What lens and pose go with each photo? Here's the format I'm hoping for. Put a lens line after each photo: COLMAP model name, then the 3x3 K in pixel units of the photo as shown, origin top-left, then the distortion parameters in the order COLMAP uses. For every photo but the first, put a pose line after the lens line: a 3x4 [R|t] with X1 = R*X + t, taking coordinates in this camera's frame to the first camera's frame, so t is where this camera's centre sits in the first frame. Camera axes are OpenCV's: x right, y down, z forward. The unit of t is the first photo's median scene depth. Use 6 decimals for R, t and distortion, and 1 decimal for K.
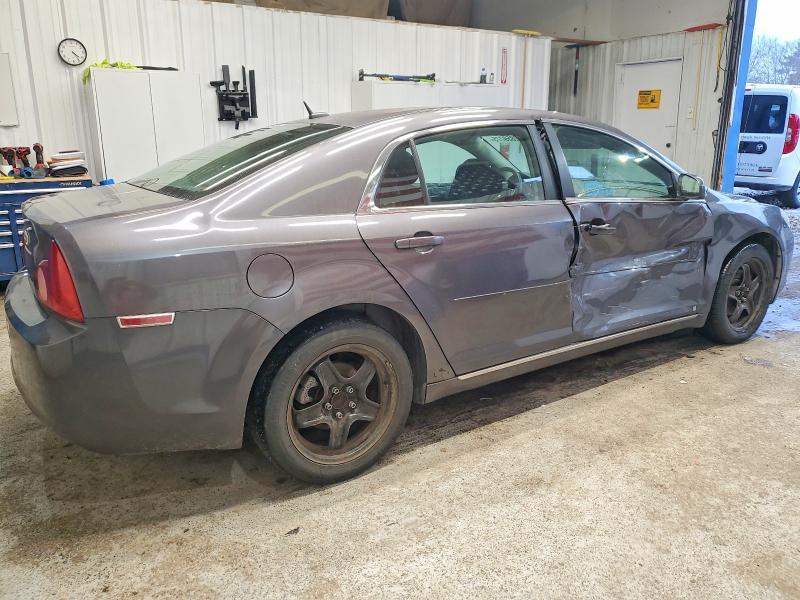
lens RADIAL K [[617.1, 0, 402.9], [0, 617.1, 298.5], [0, 0, 1]] dist [0.005150, -0.001877]
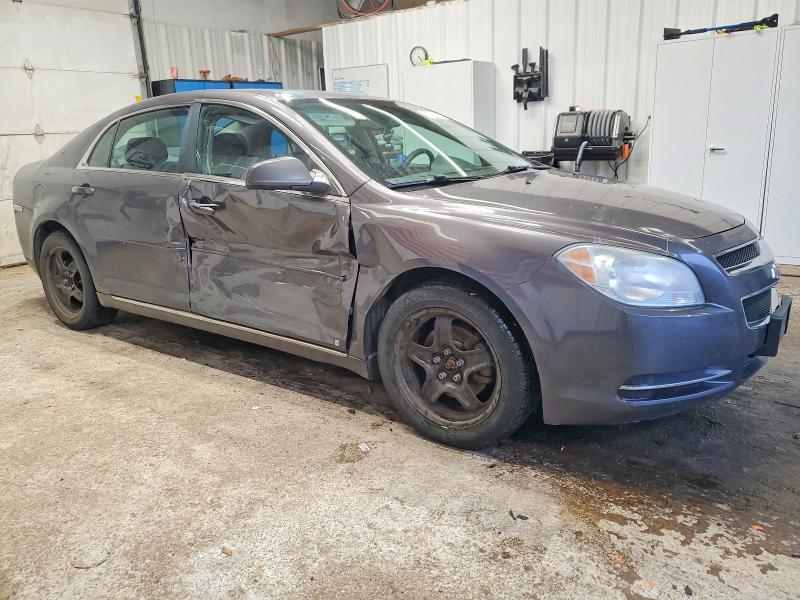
lens RADIAL K [[617.1, 0, 403.1], [0, 617.1, 298.0], [0, 0, 1]] dist [0.005150, -0.001877]
pose [[0.351806, 0.238666, -0.905136, 1.151590], [-0.214968, 0.961706, 0.170030, -0.176941], [0.911055, 0.134758, 0.389640, 0.777927]]
